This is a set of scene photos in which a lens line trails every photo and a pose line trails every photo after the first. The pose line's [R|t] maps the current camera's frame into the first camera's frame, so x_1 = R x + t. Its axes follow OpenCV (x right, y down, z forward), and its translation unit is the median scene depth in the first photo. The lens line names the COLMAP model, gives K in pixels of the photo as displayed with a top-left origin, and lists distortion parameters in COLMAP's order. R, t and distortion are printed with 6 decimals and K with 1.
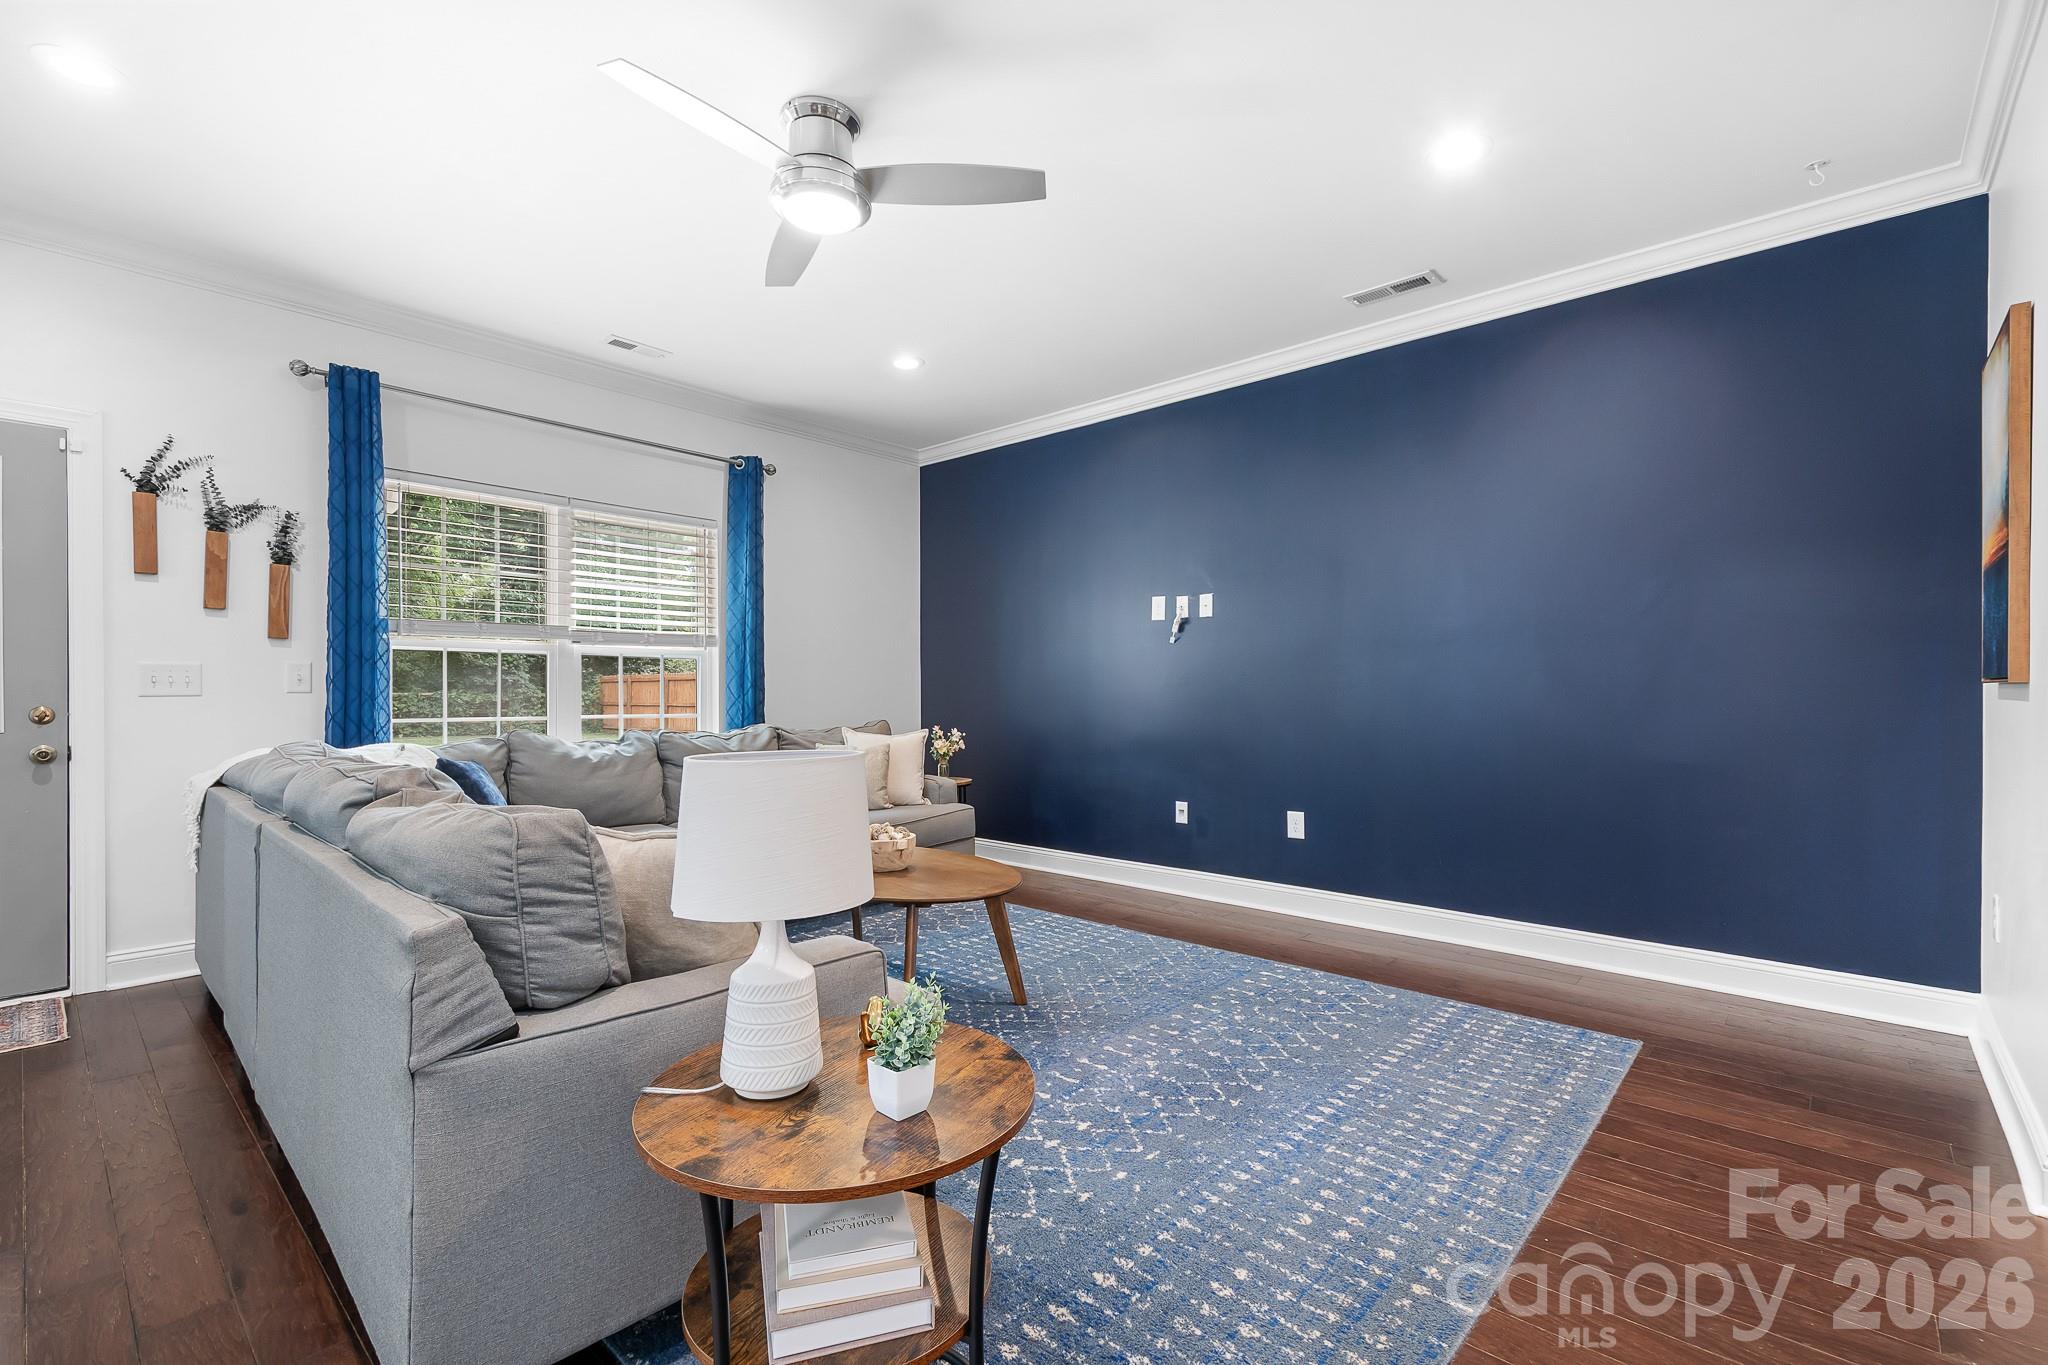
lens RADIAL K [[897.6, 0, 1029.4], [0, 897.6, 688.3], [0, 0, 1]] dist [0.009276, 0.000025]
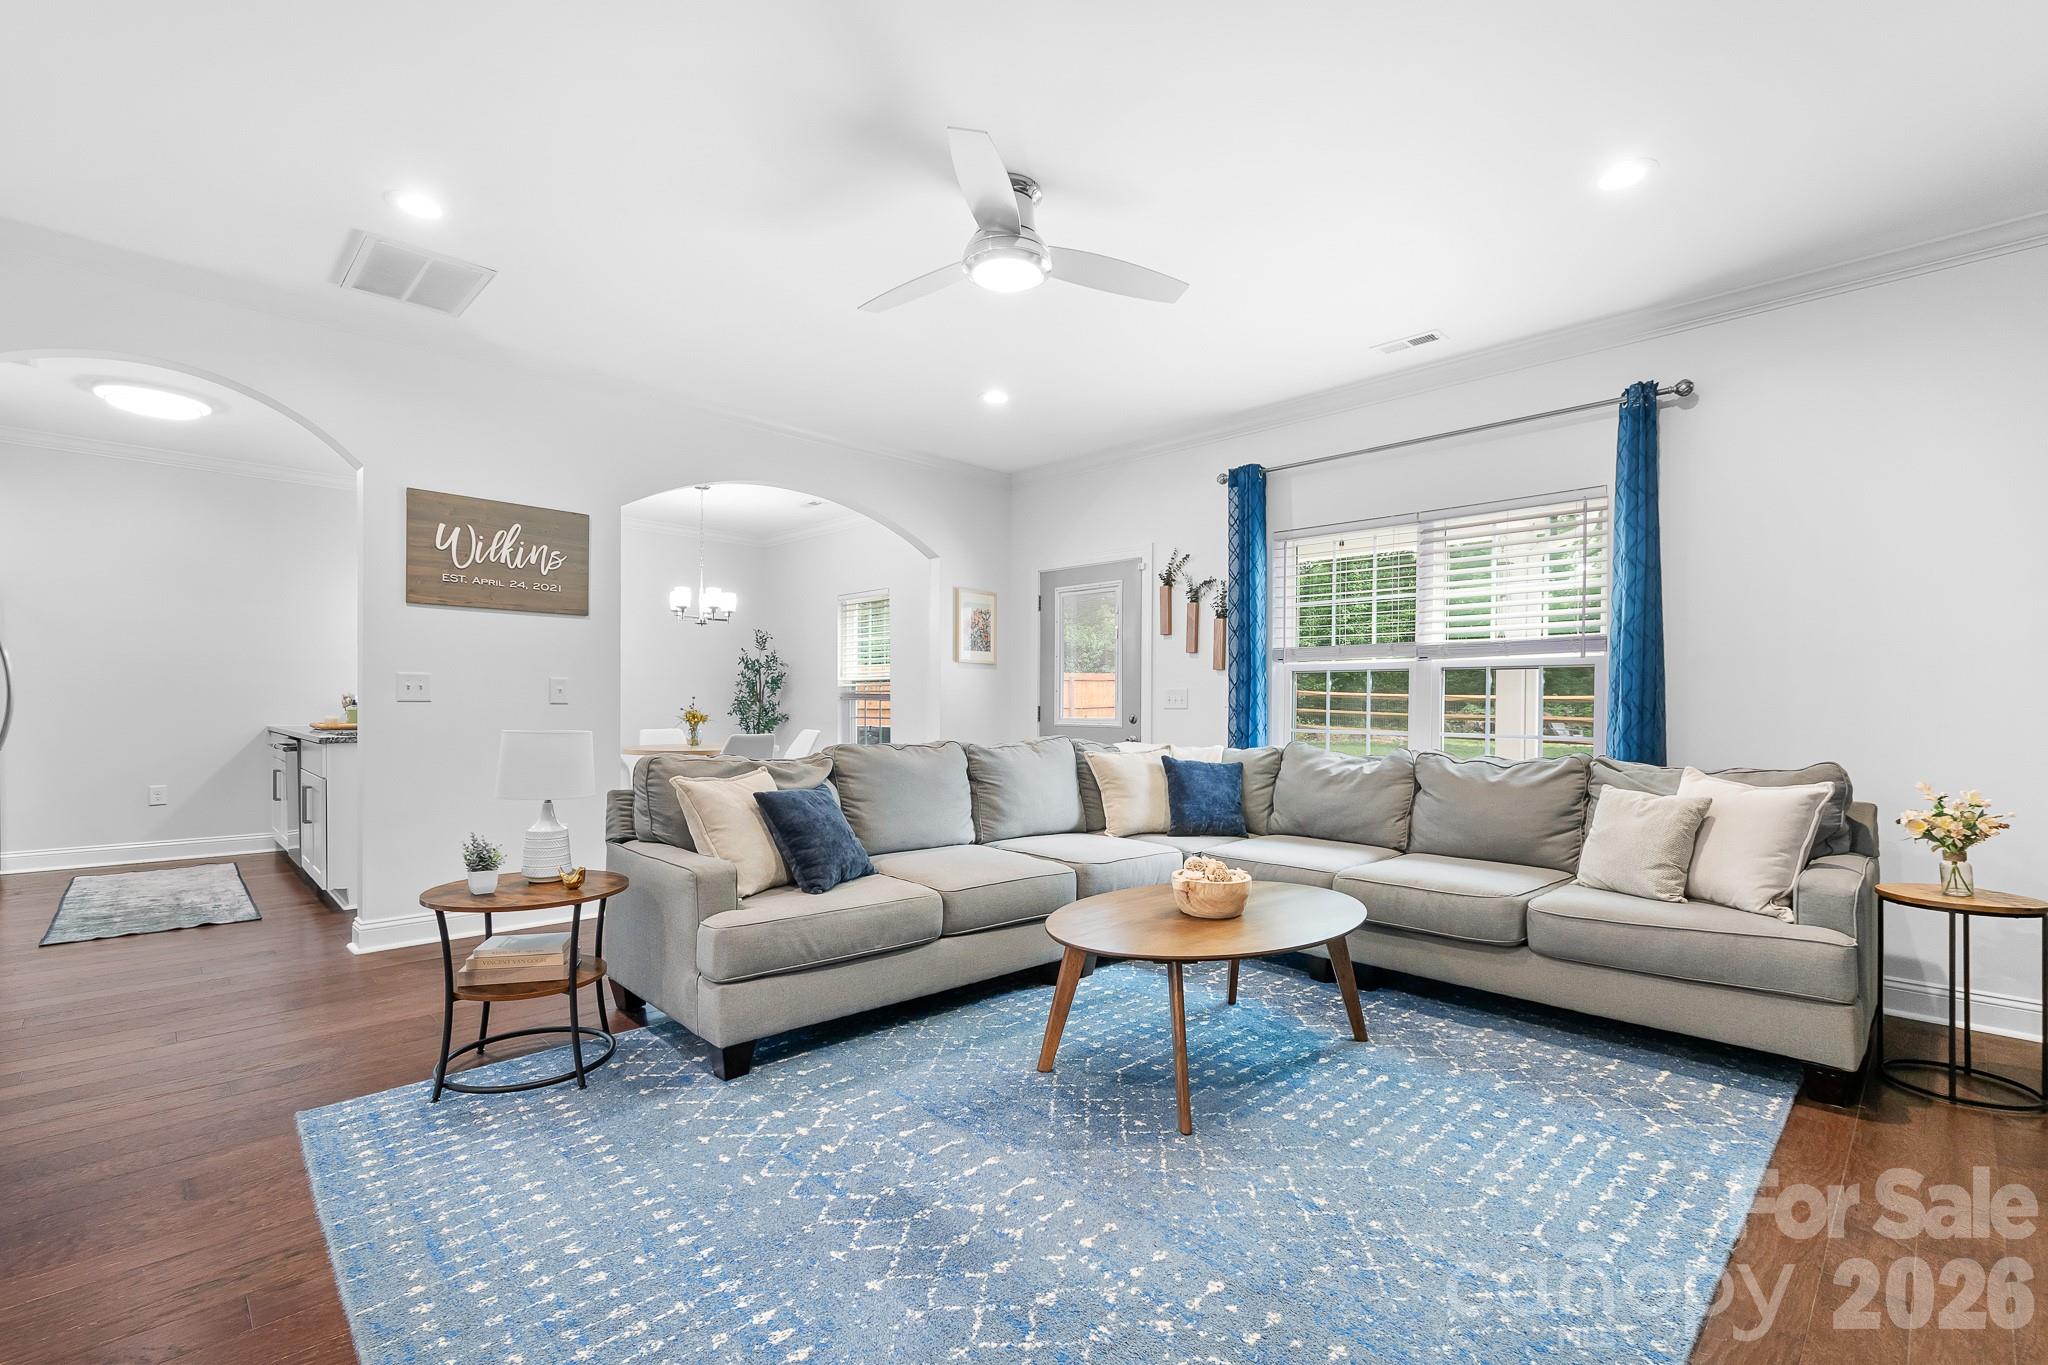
lens RADIAL K [[897.6, 0, 1021.0], [0, 897.6, 704.8], [0, 0, 1]] dist [0.009276, 0.000025]
pose [[-0.060155, 0.000904, -0.998189, 0.615212], [-0.004225, 0.999990, 0.001160, 0.001339], [0.998180, 0.004288, -0.060151, 0.760599]]
